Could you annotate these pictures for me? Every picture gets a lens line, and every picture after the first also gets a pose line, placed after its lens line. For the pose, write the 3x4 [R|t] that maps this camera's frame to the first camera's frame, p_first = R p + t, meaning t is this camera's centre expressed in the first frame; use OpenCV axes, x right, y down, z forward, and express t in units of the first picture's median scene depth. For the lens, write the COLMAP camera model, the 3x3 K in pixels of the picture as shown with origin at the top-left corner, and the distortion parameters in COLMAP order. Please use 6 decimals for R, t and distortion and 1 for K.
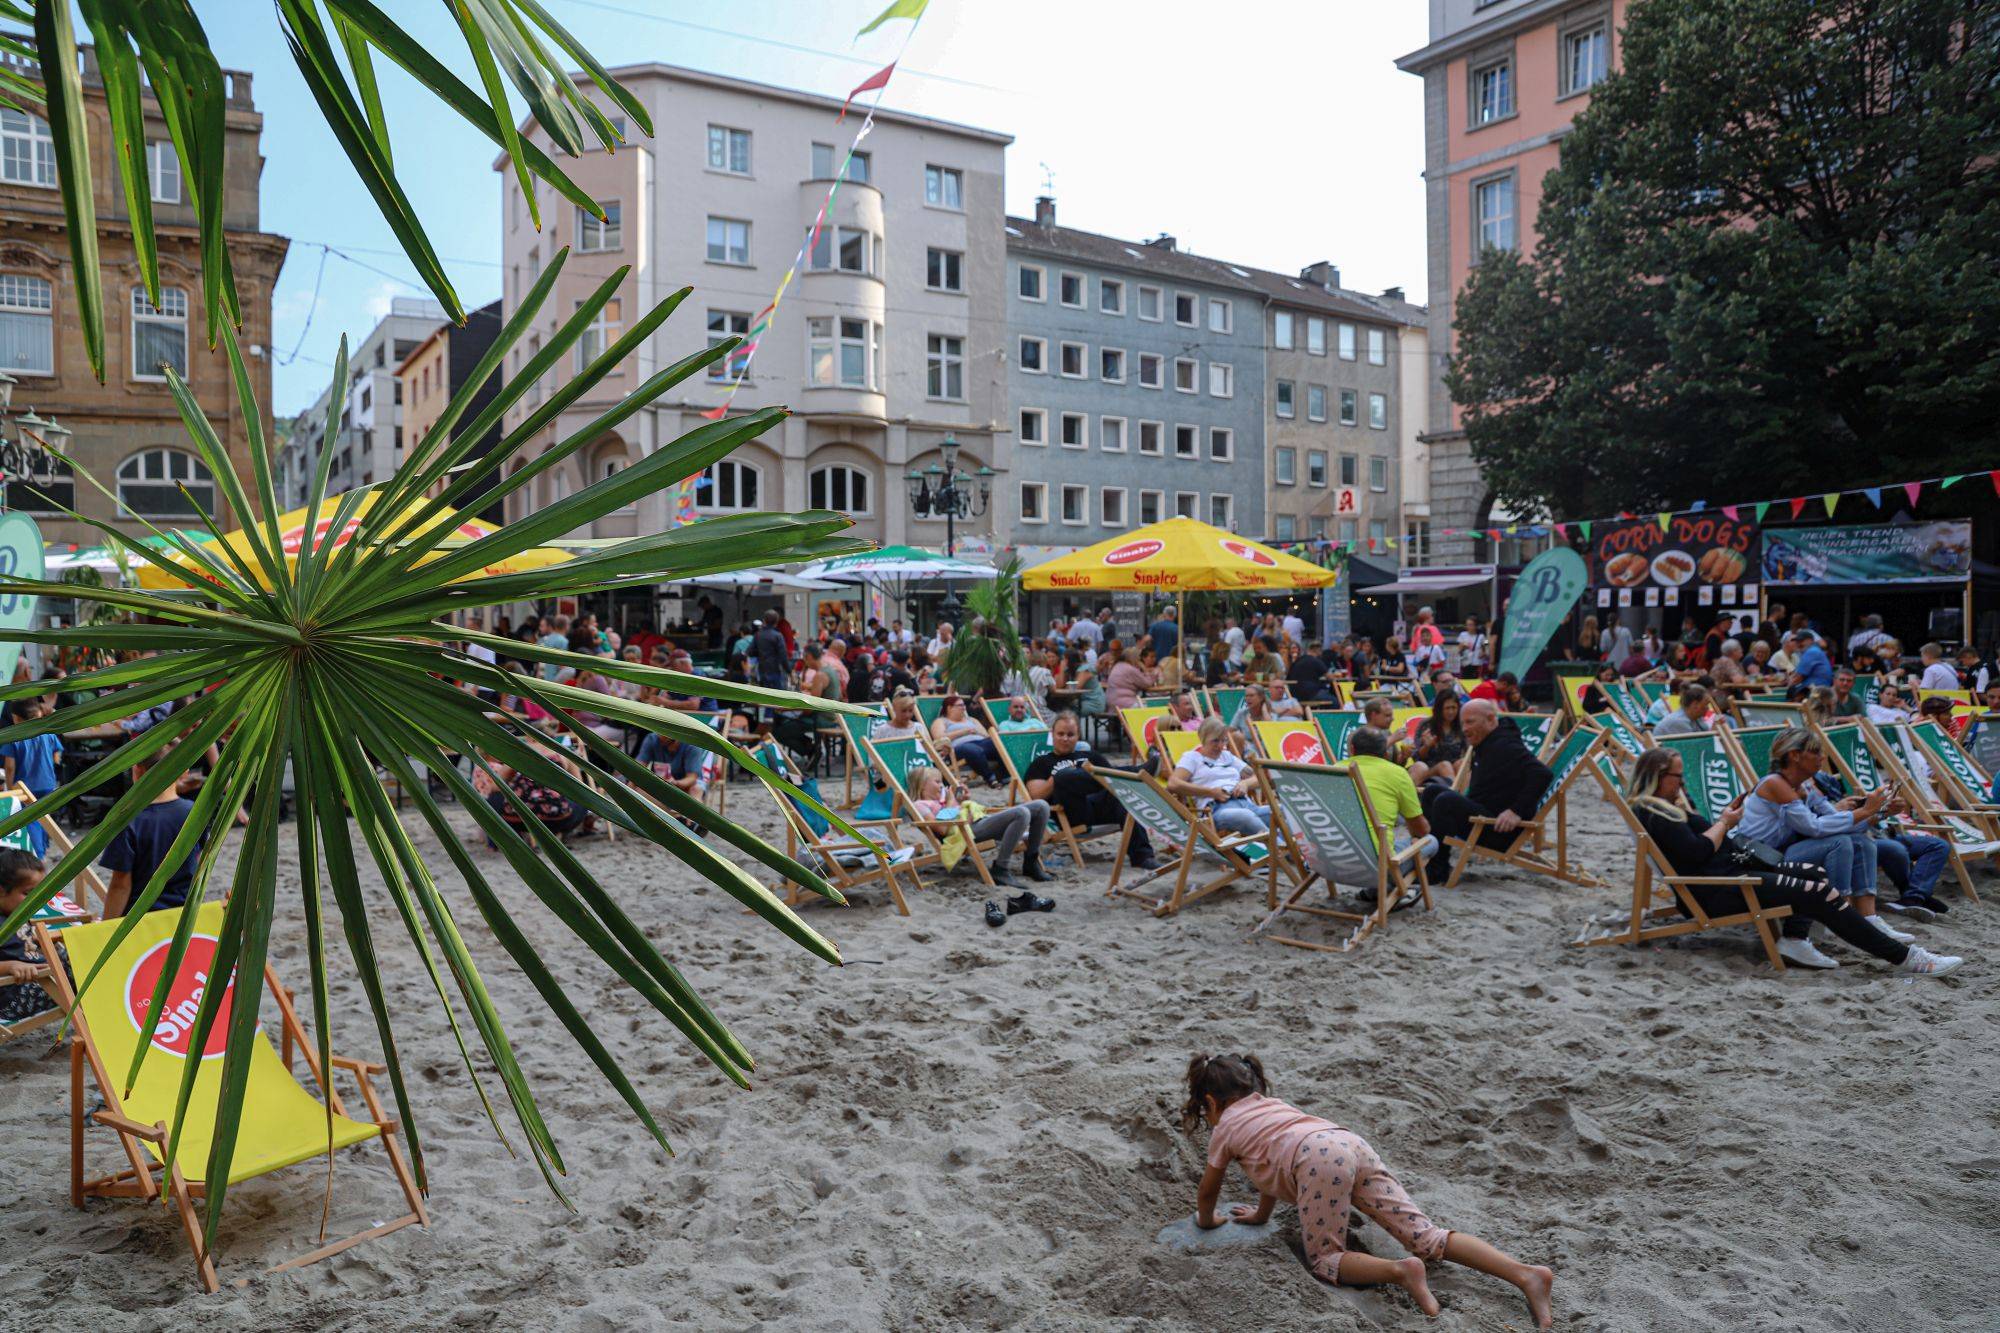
lens RADIAL K [[1397.0, 0, 980.0], [0, 1397.0, 573.4], [0, 0, 1]] dist [-0.086771, 0.055467]
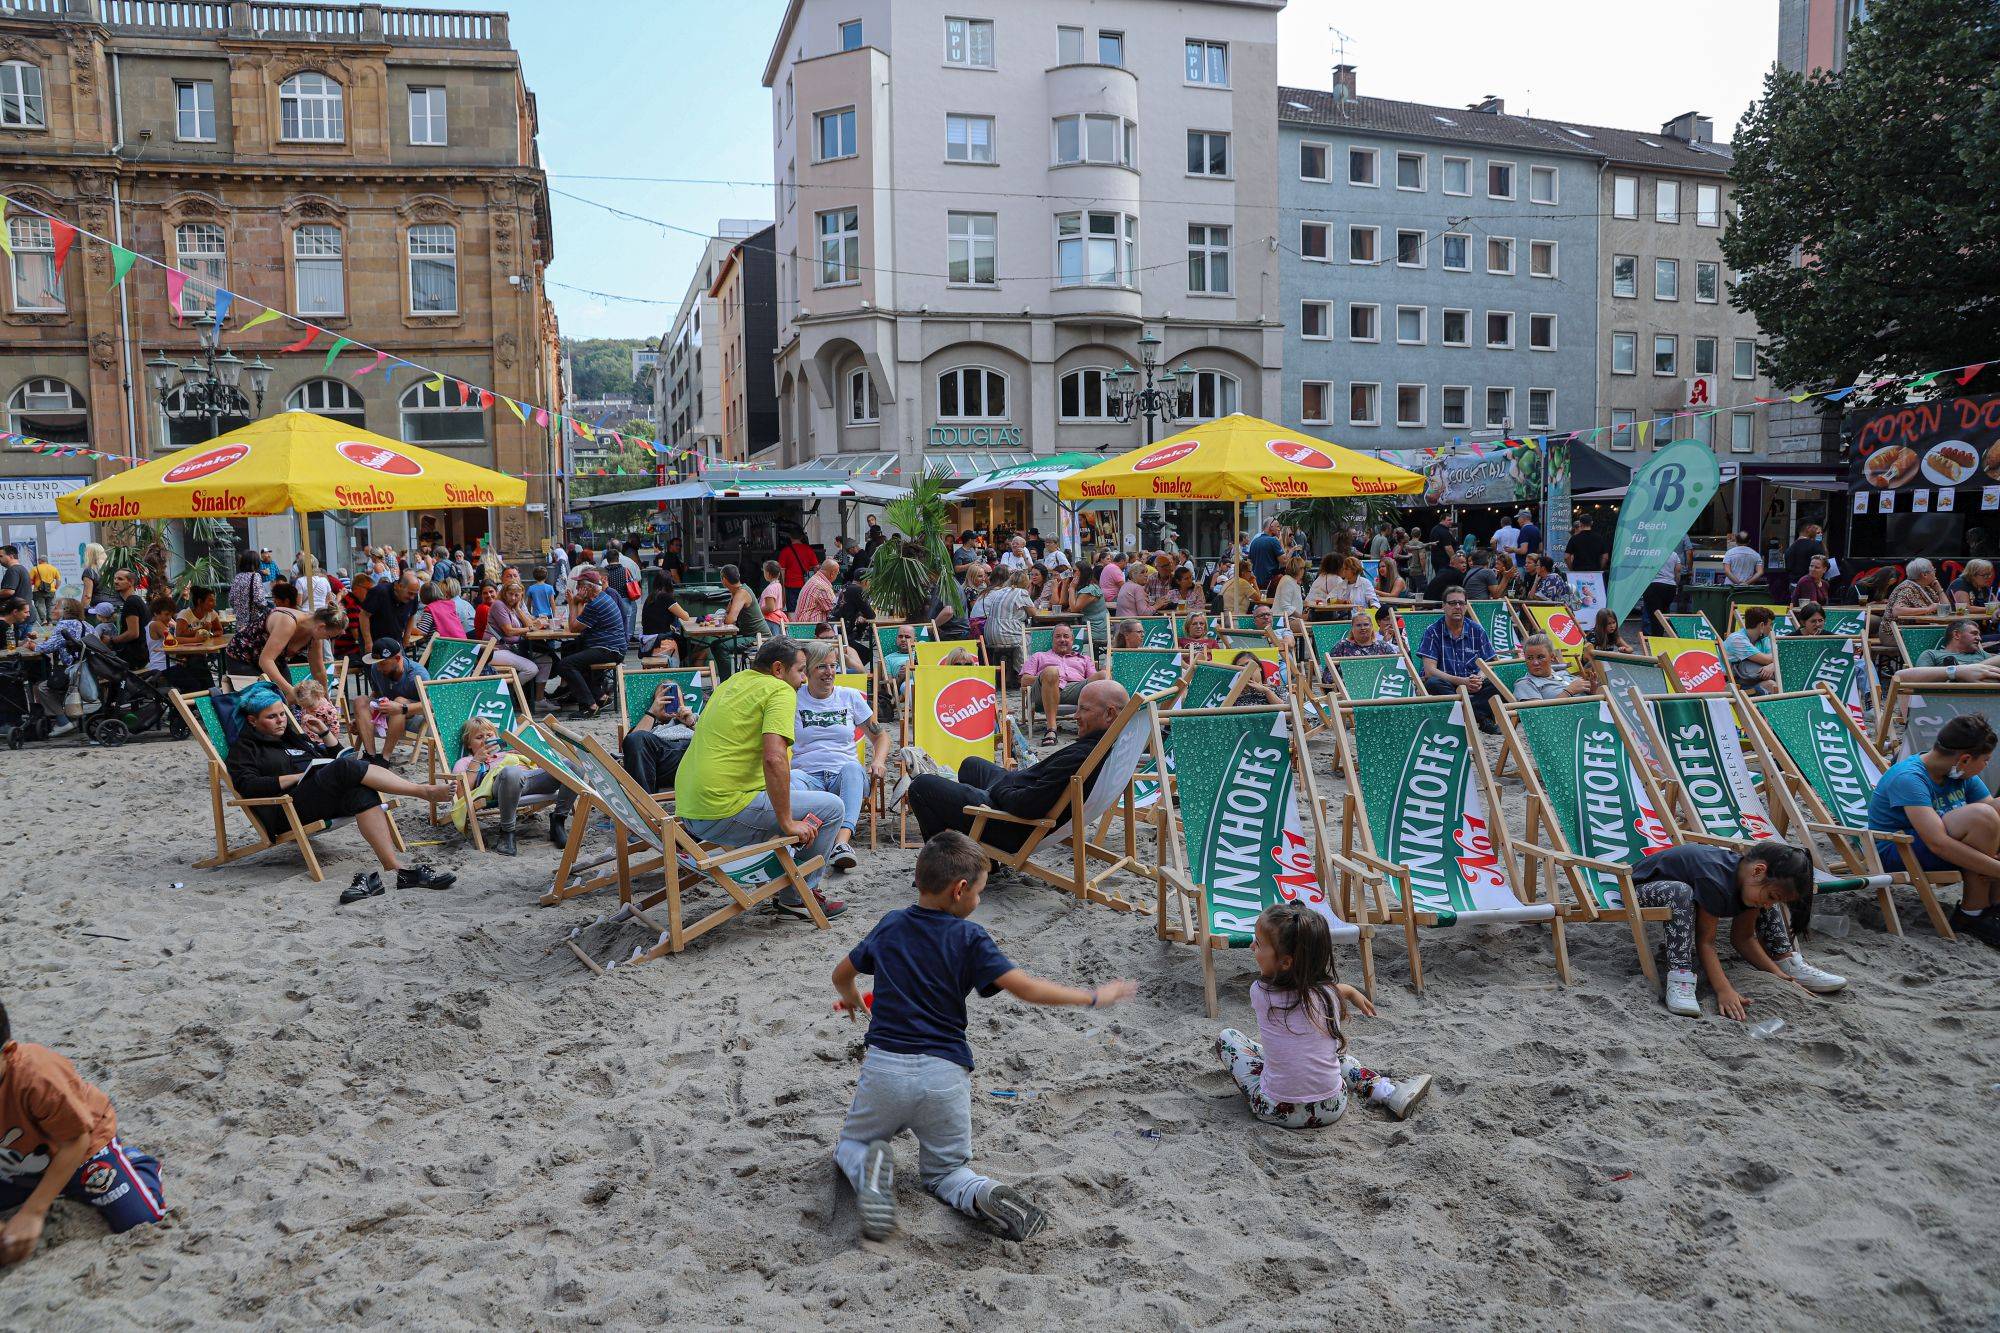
lens RADIAL K [[1397.0, 0, 970.9], [0, 1397.0, 615.2], [0, 0, 1]] dist [-0.086771, 0.055467]
pose [[0.958477, 0.010942, -0.284960, 0.094753], [0.016332, 0.995517, 0.093161, 0.000644], [0.284701, -0.093947, 0.954002, 0.048660]]
